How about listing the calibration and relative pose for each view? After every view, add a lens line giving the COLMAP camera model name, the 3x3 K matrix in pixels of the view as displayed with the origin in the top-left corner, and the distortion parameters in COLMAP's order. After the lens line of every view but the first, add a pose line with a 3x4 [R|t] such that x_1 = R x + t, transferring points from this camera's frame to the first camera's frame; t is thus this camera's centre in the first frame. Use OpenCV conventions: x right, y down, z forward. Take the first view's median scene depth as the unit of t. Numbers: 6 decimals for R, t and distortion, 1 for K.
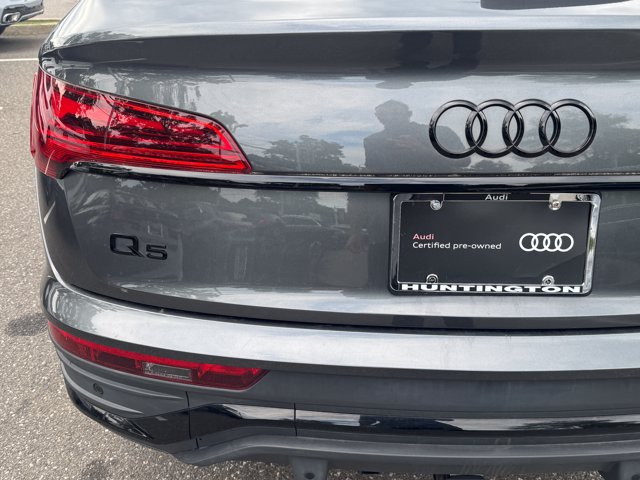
lens RADIAL K [[571.6, 0, 317.0], [0, 571.6, 240.9], [0, 0, 1]] dist [0.098441, -0.088986]
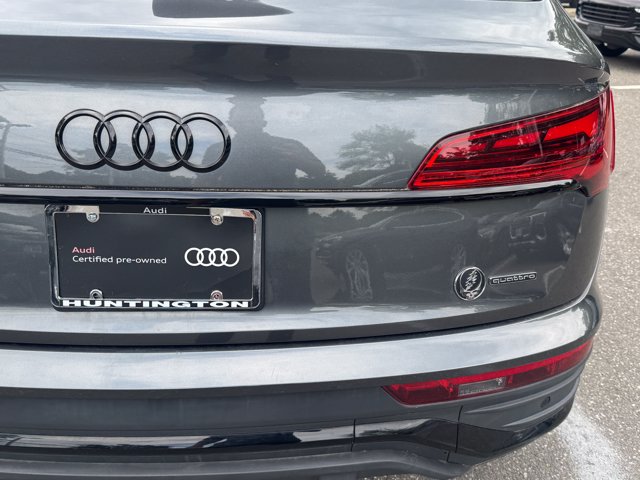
lens RADIAL K [[571.6, 0, 325.7], [0, 571.6, 246.2], [0, 0, 1]] dist [0.098441, -0.088986]
pose [[0.994255, 0.011545, 0.106413, 0.478317], [-0.010534, 0.999894, -0.010058, -0.008309], [-0.106518, 0.008879, 0.994271, -0.002656]]
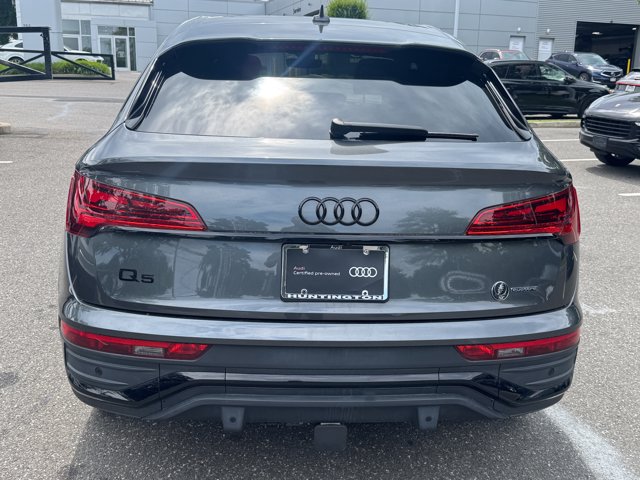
lens RADIAL K [[649.9, 0, 324.7], [0, 649.9, 243.1], [0, 0, 1]] dist [0.084874, 0.000000]
pose [[0.994048, 0.022636, 0.106568, 0.041479], [0.000191, 0.977813, -0.209478, 0.349477], [-0.108945, 0.208252, 0.971989, -1.058860]]
